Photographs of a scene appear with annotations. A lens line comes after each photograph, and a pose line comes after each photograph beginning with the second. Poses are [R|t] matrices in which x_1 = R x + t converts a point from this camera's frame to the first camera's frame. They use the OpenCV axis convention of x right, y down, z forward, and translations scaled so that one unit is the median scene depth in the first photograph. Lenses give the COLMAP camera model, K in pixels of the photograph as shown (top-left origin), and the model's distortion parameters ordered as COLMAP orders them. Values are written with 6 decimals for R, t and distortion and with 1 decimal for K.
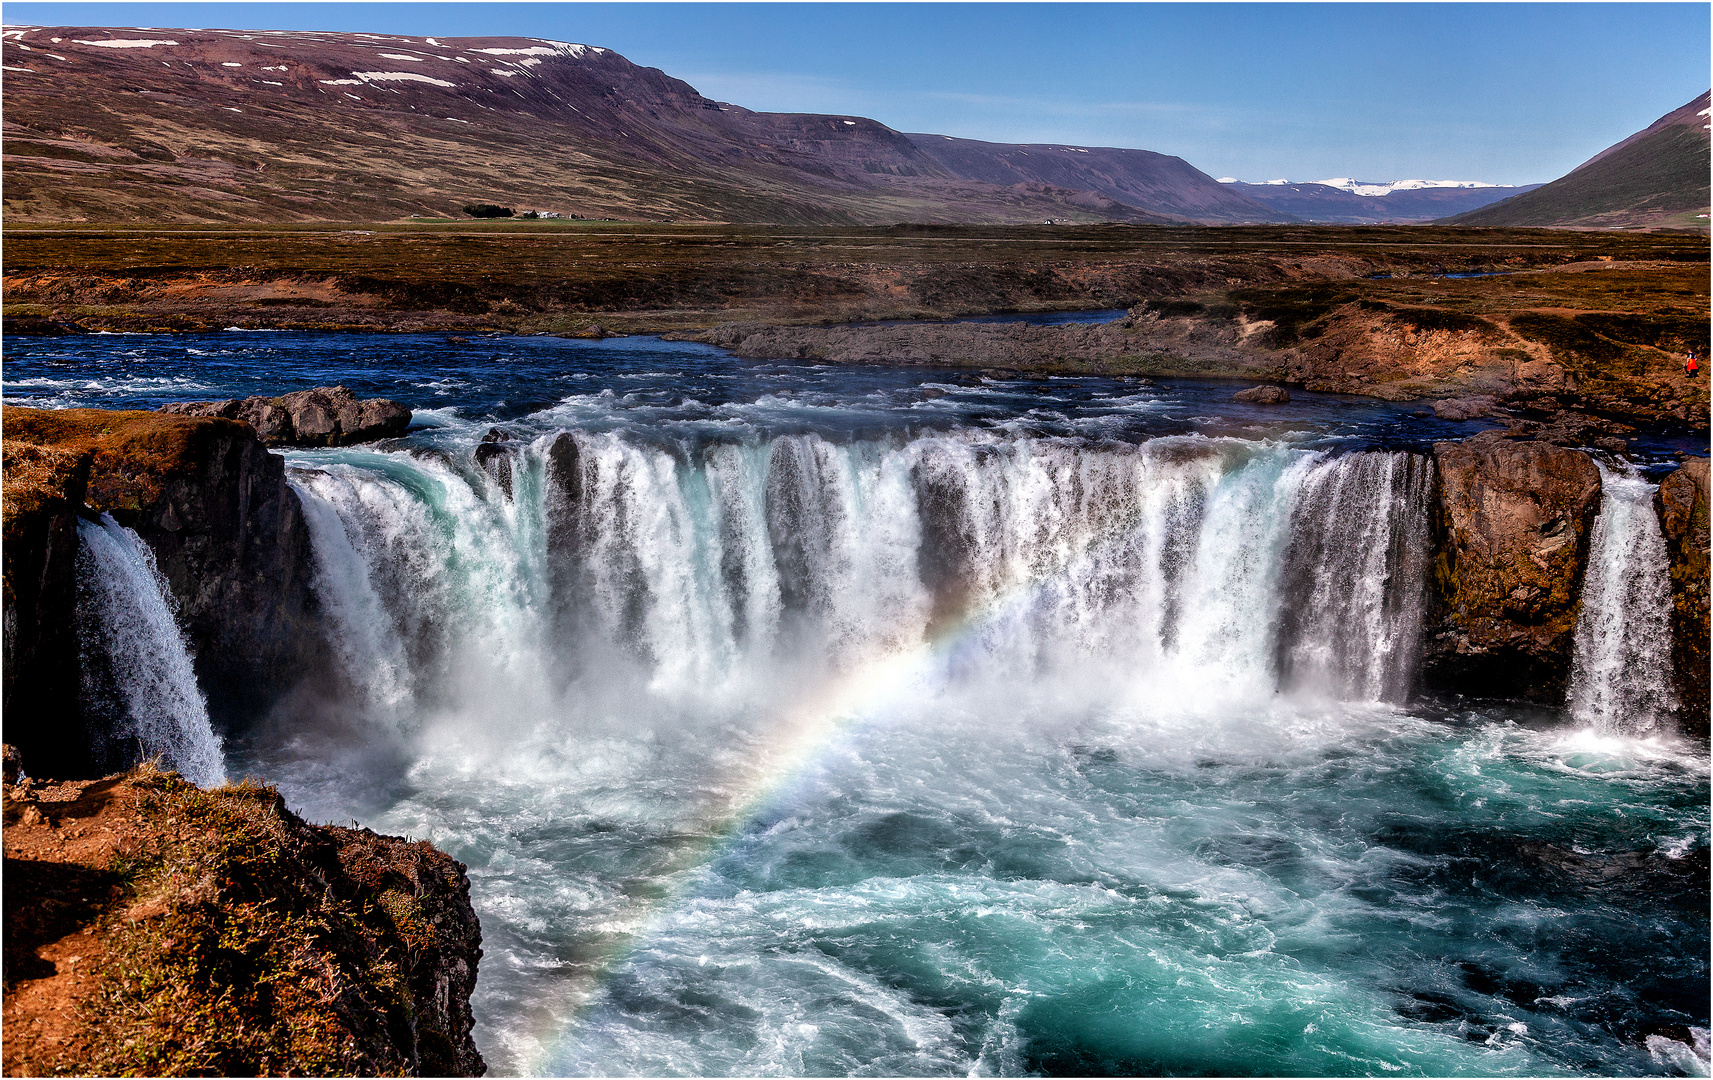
lens RADIAL K [[1927.9, 0, 856.5], [0, 1927.9, 540.0], [0, 0, 1]] dist [0.002758, -0.006894]
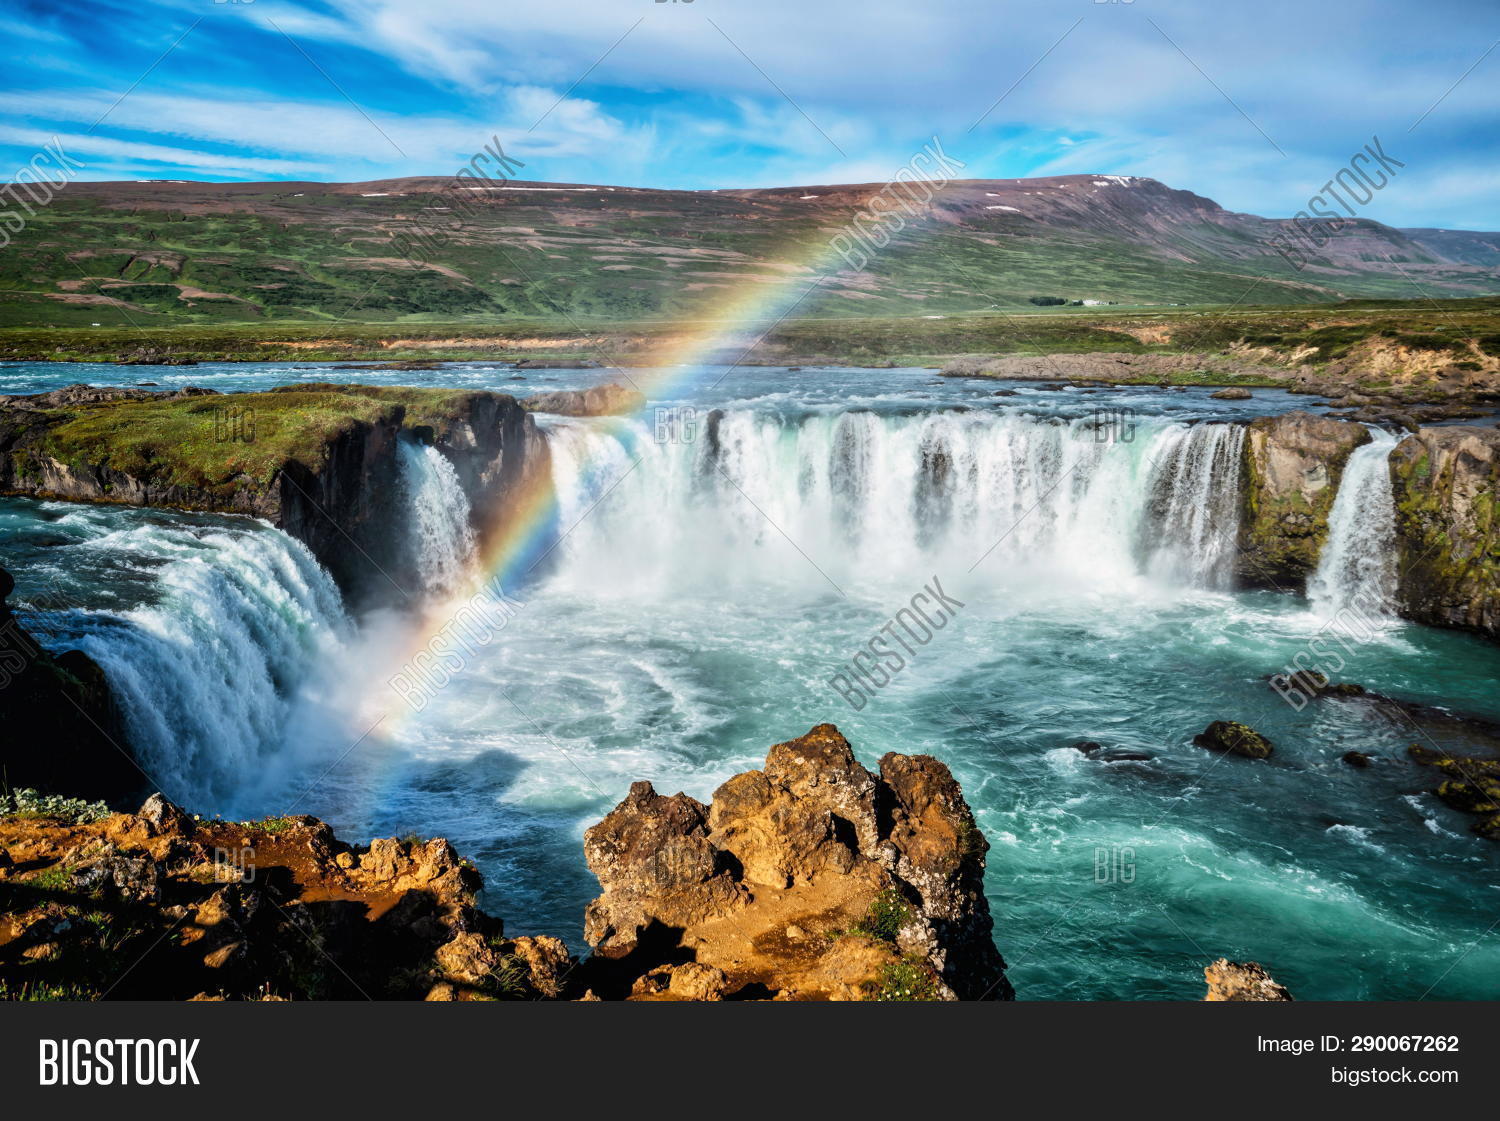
lens RADIAL K [[1357.8, 0, 750.0], [0, 1357.8, 560.5], [0, 0, 1]] dist [0.058422, 0.005338]
pose [[0.919453, 0.047988, -0.390261, 0.343709], [-0.040917, 0.998813, 0.026420, 0.044328], [0.391066, -0.008323, 0.920325, -0.103420]]
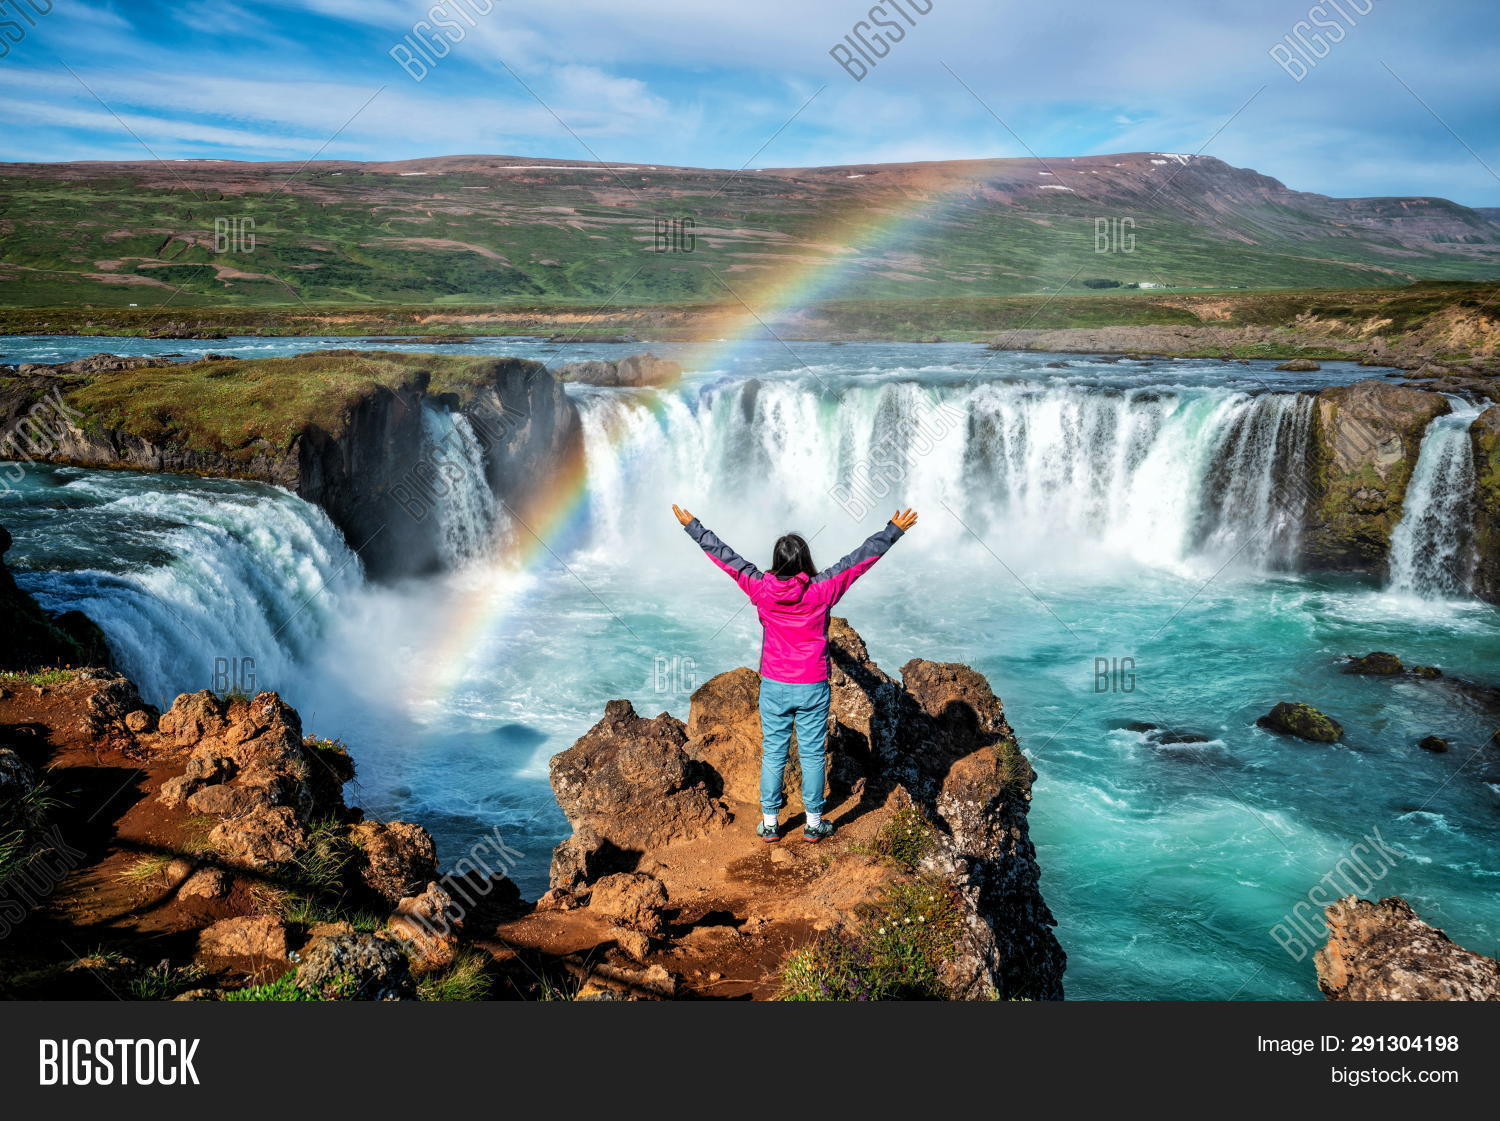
lens RADIAL K [[1387.5, 0, 750.0], [0, 1387.5, 560.5], [0, 0, 1]] dist [0.062543, 0.016368]
pose [[0.906859, 0.058742, -0.417321, 0.339147], [-0.048185, 0.998197, 0.035797, 0.054861], [0.418671, -0.012354, 0.908054, -0.081903]]
